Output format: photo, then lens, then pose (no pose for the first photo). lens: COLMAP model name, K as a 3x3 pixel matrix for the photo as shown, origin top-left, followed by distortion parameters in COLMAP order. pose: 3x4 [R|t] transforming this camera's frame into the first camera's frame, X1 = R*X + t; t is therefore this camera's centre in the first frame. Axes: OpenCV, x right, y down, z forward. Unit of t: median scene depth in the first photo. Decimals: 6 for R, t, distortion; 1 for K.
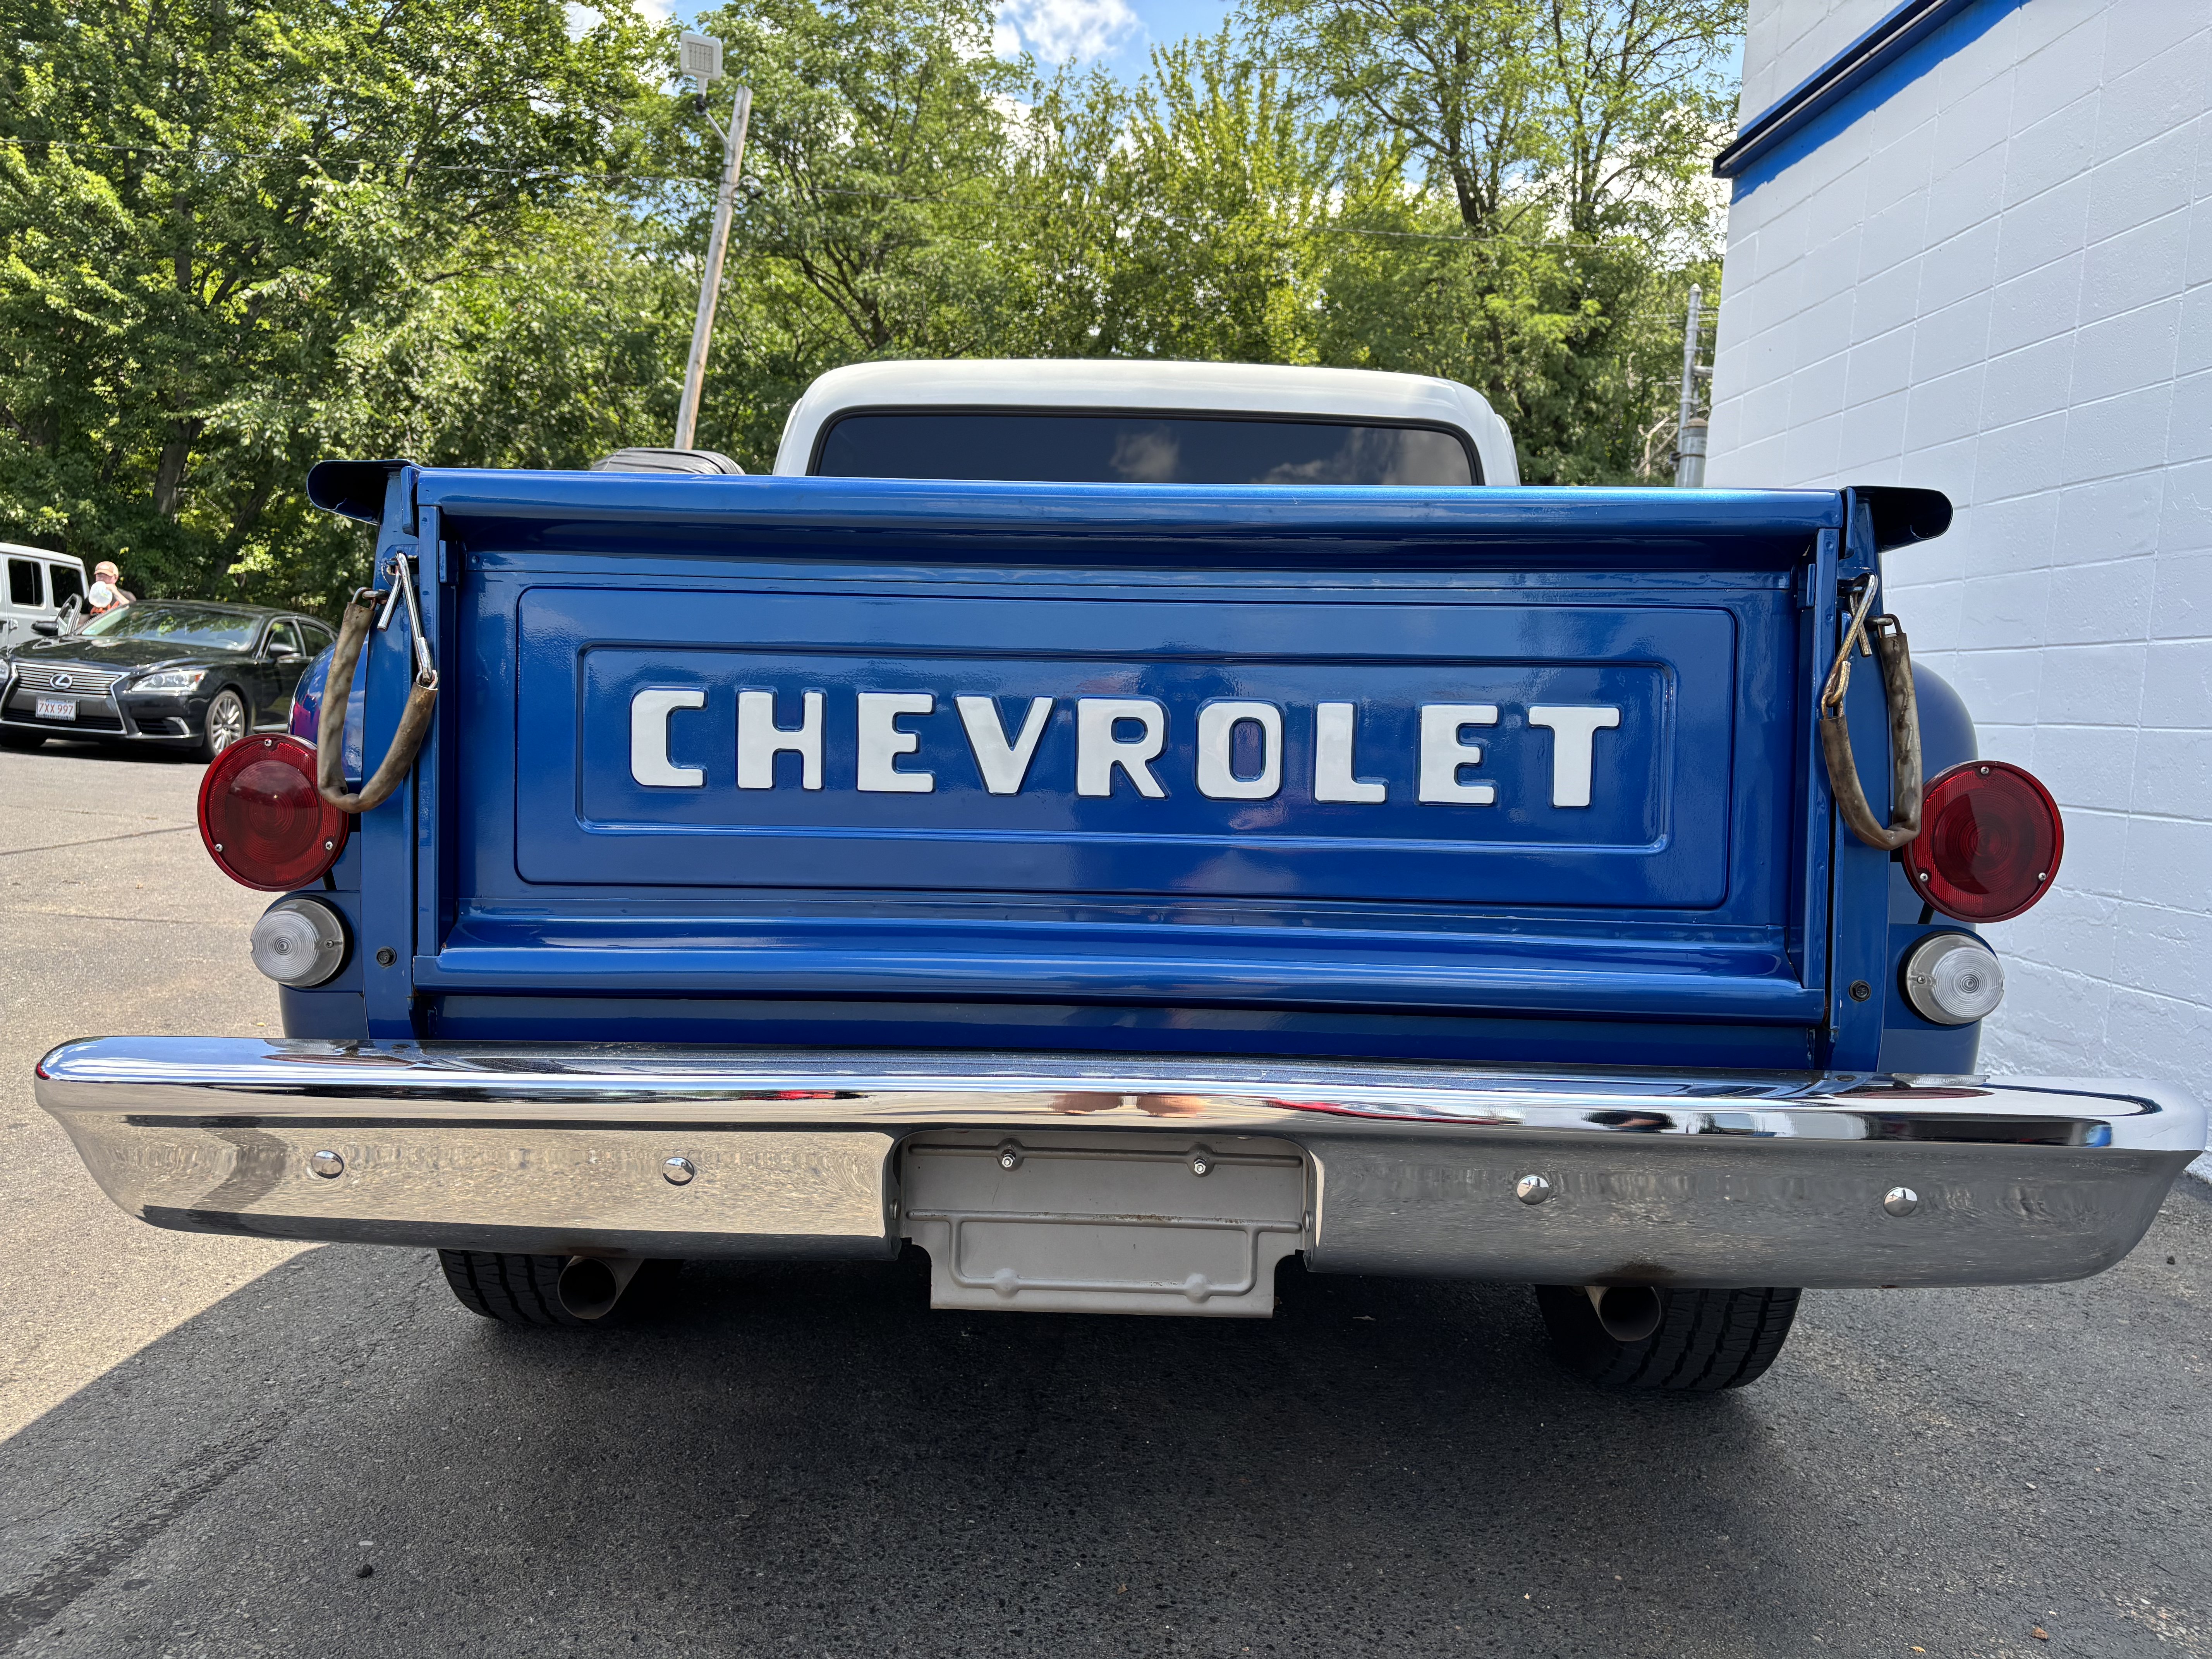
lens RADIAL K [[1711.5, 0, 1106.0], [0, 1711.5, 829.5], [0, 0, 1]] dist [0.111093, -0.126256]
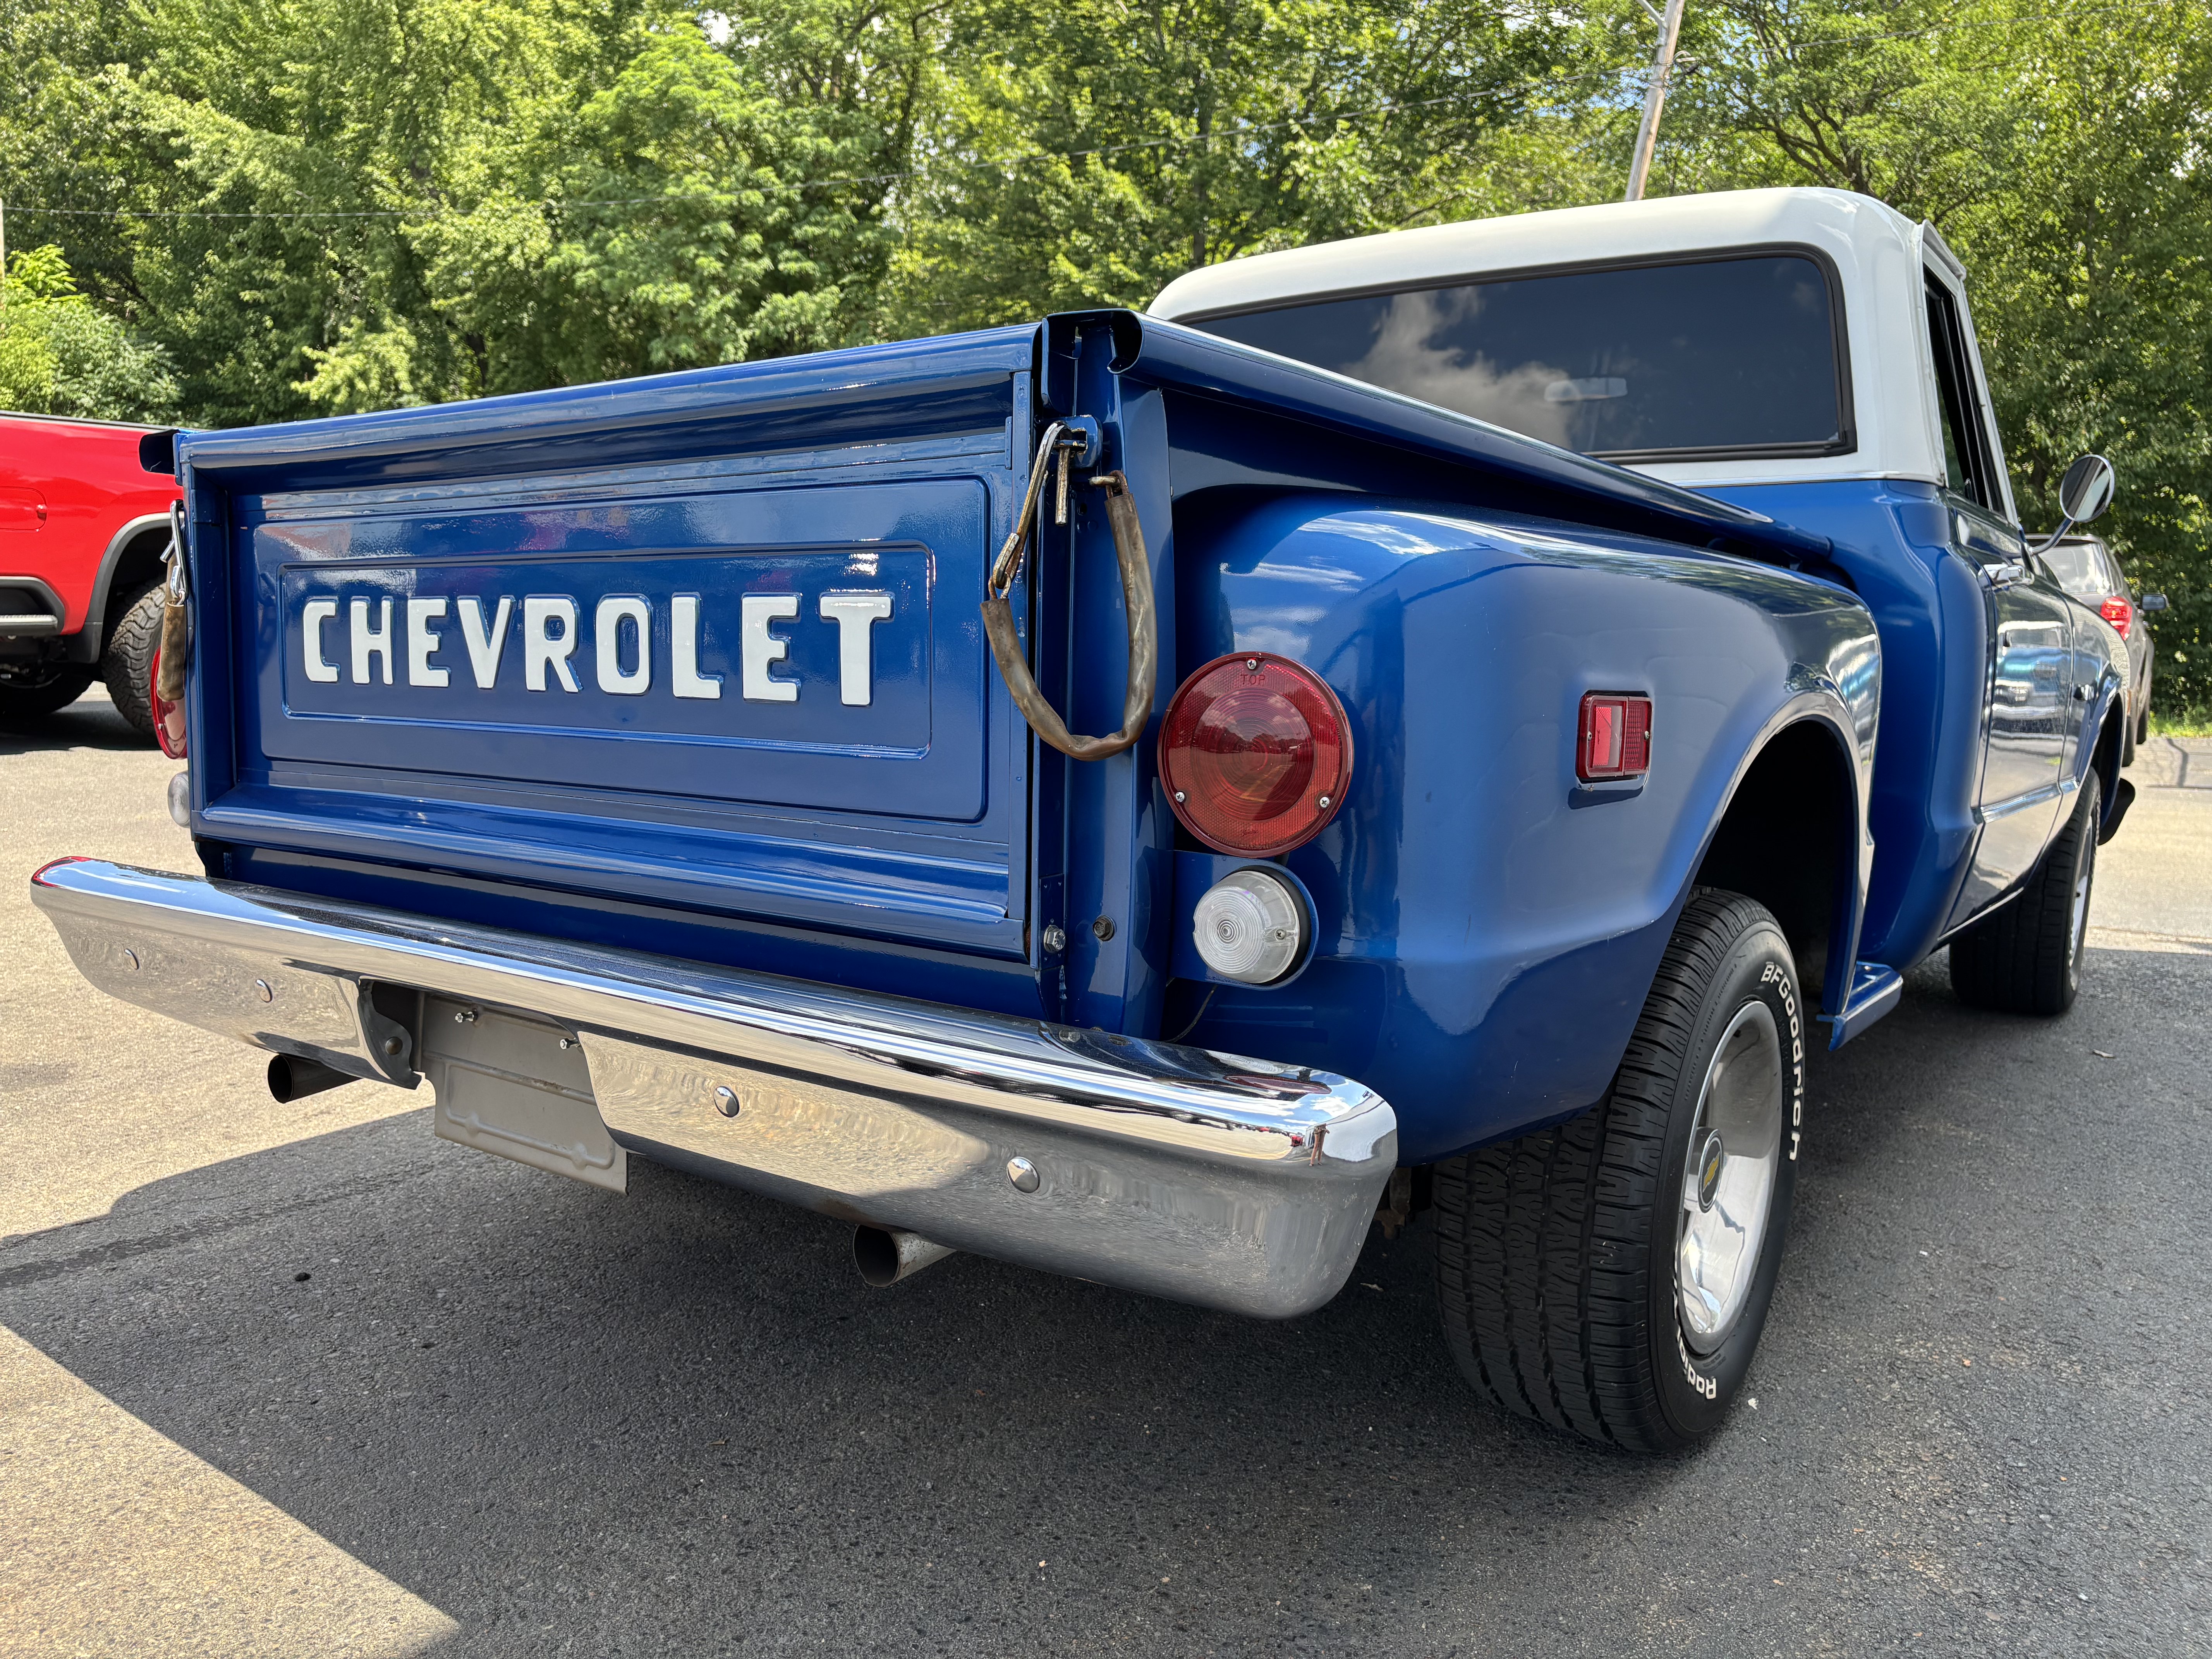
lens RADIAL K [[1713.0, 0, 1106.0], [0, 1713.0, 829.5], [0, 0, 1]] dist [0.057301, -0.062767]
pose [[0.814664, 0.049984, -0.577776, 0.900199], [-0.021650, 0.998206, 0.055829, -0.001297], [0.579529, -0.032973, 0.814284, 0.329910]]
